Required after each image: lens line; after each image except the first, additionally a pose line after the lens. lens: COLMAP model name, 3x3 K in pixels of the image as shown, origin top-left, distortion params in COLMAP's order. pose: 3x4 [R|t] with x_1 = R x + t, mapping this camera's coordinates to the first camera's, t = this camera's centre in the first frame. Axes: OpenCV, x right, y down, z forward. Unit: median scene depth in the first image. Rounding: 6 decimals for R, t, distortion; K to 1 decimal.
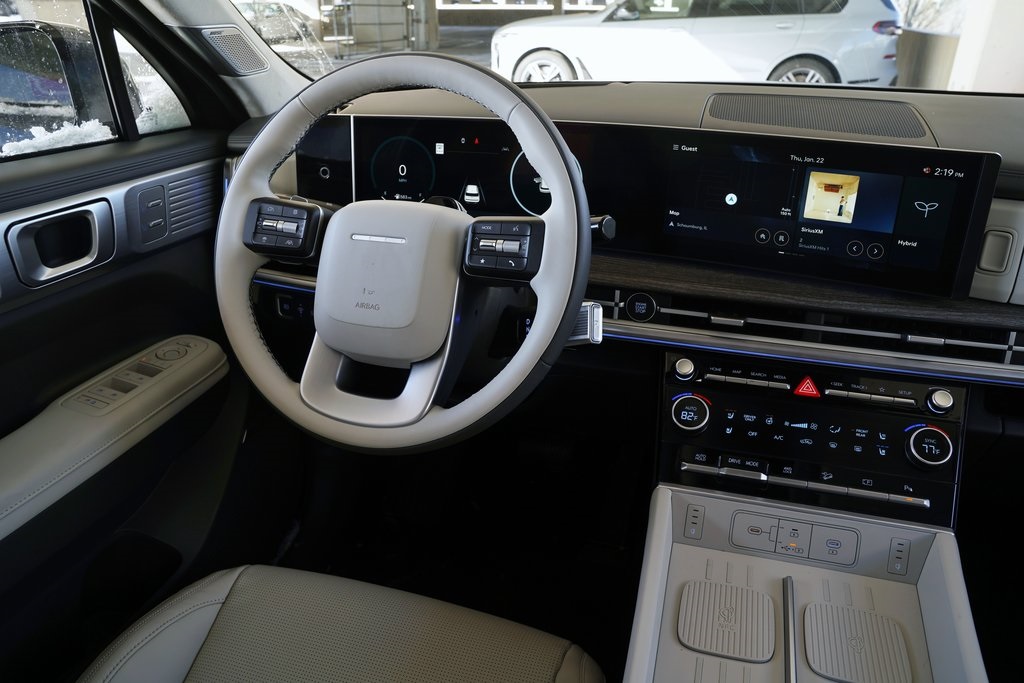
lens RADIAL K [[709.5, 0, 515.4], [0, 709.5, 340.1], [0, 0, 1]] dist [-0.129394, 0.092476]
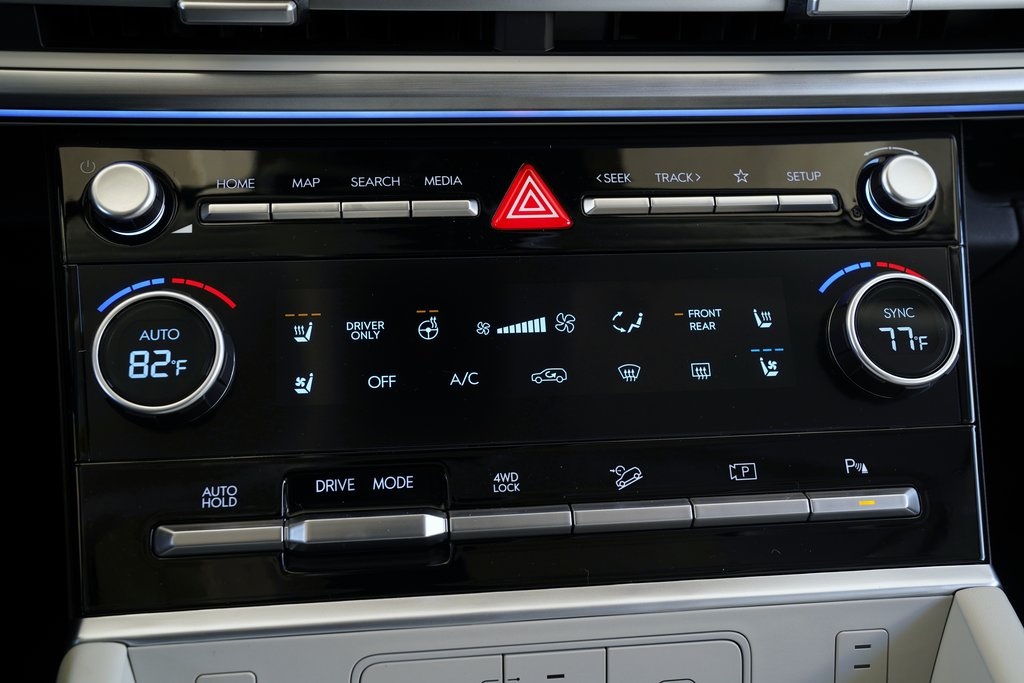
lens RADIAL K [[1090.5, 0, 516.9], [0, 1090.5, 341.9], [0, 0, 1]] dist [0.027792, 0.000000]
pose [[0.910383, -0.199801, 0.362330, 0.223068], [0.120521, 0.965762, 0.229736, 0.014719], [-0.395826, -0.165479, 0.903293, 0.545639]]
